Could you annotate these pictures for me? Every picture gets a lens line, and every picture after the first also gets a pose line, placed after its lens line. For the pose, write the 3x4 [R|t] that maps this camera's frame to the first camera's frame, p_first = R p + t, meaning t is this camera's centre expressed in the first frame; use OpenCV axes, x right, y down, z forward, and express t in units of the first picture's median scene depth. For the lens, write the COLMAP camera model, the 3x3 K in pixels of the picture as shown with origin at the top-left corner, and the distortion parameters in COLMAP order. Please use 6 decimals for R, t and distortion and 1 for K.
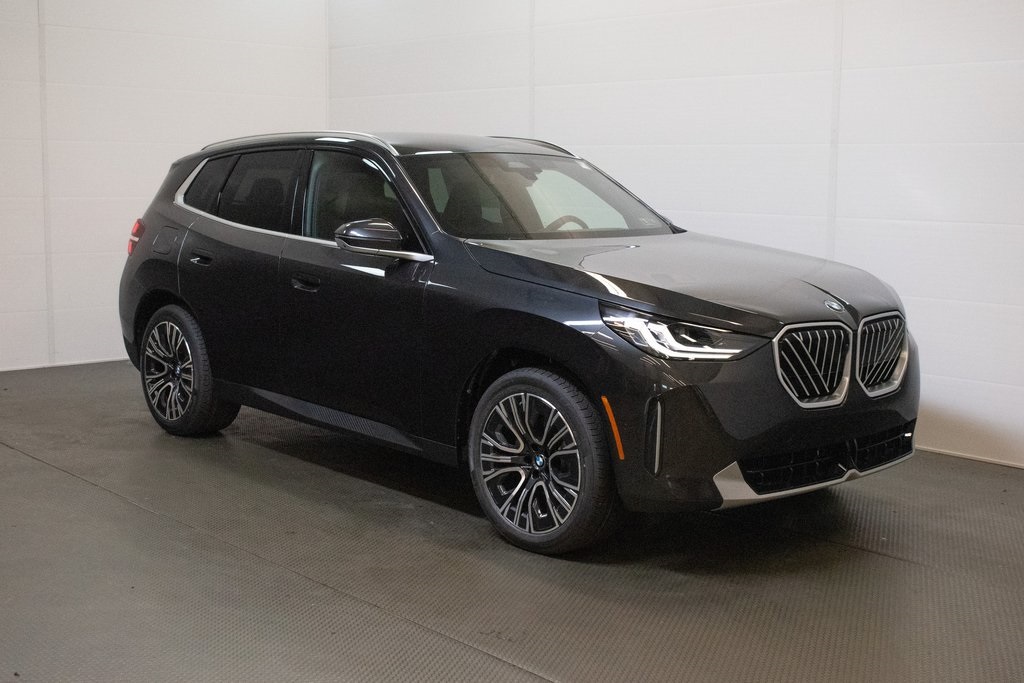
lens RADIAL K [[1253.0, 0, 510.4], [0, 1253.0, 344.2], [0, 0, 1]] dist [-0.019520, 0.000000]
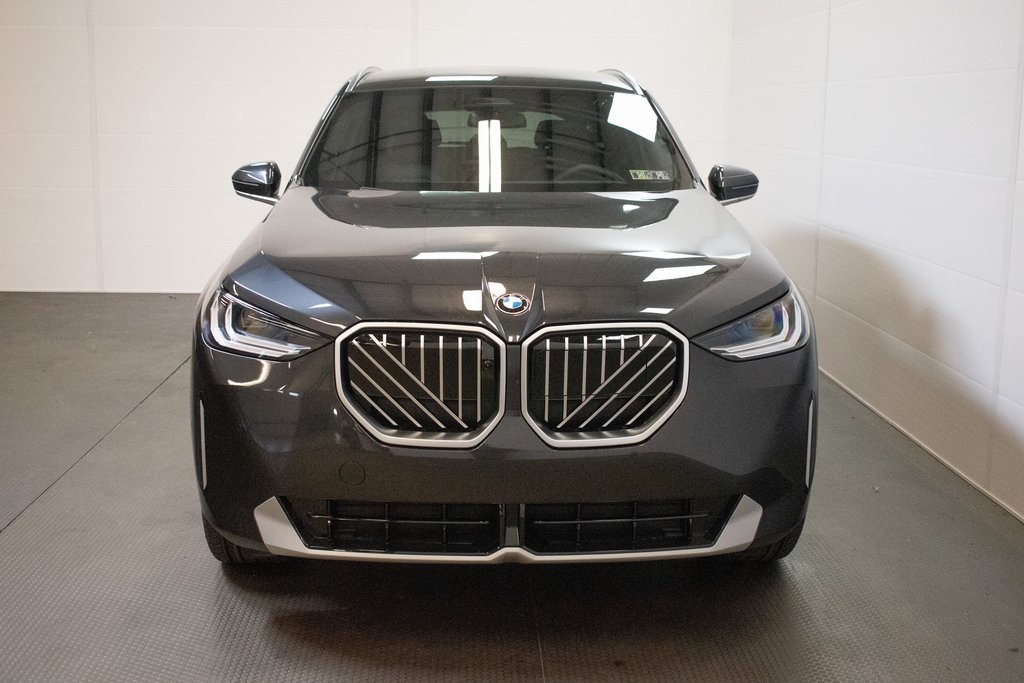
lens RADIAL K [[1184.9, 0, 511.9], [0, 1184.9, 341.8], [0, 0, 1]] dist [-0.008529, 0.000000]
pose [[0.772044, 0.121082, -0.623928, 0.699888], [-0.092977, 0.992641, 0.077587, -0.063413], [0.628731, -0.001890, 0.777620, 0.531525]]
